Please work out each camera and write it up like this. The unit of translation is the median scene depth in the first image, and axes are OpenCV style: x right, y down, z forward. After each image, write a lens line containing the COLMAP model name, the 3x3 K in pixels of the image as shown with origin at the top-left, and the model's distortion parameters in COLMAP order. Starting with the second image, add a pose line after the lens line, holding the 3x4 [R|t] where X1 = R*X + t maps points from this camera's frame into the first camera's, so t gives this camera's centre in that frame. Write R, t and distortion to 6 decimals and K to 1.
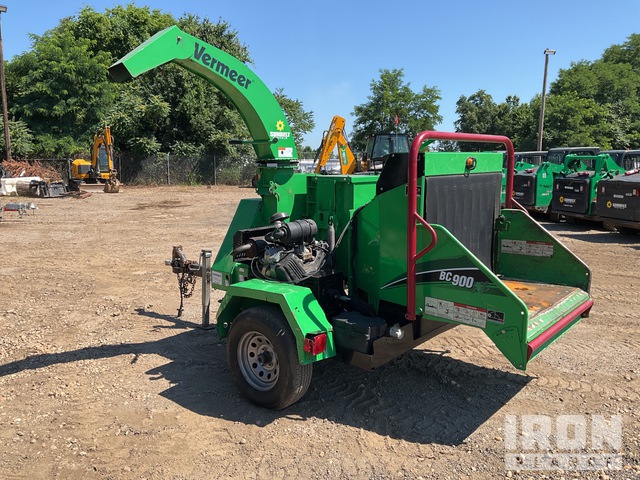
lens RADIAL K [[485.9, 0, 320.0], [0, 485.9, 240.0], [0, 0, 1]] dist [-0.052310, 0.001862]
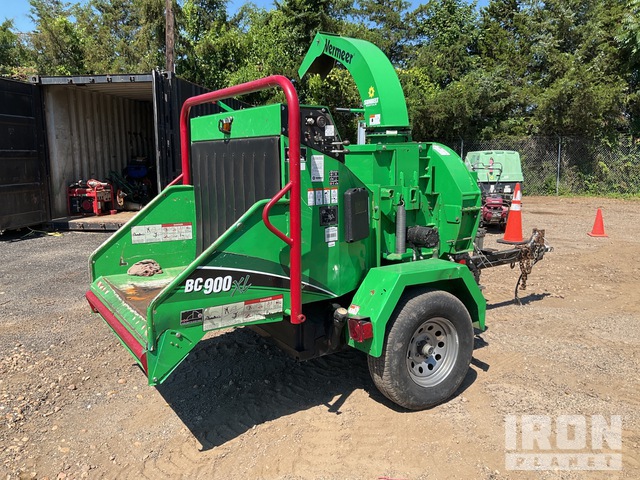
lens RADIAL K [[485.9, 0, 320.0], [0, 485.9, 240.0], [0, 0, 1]] dist [-0.052310, 0.001862]
pose [[-0.210109, 0.181291, -0.960722, 0.987911], [-0.140503, 0.966858, 0.213176, -0.152985], [0.967529, 0.179775, -0.177674, 1.210694]]
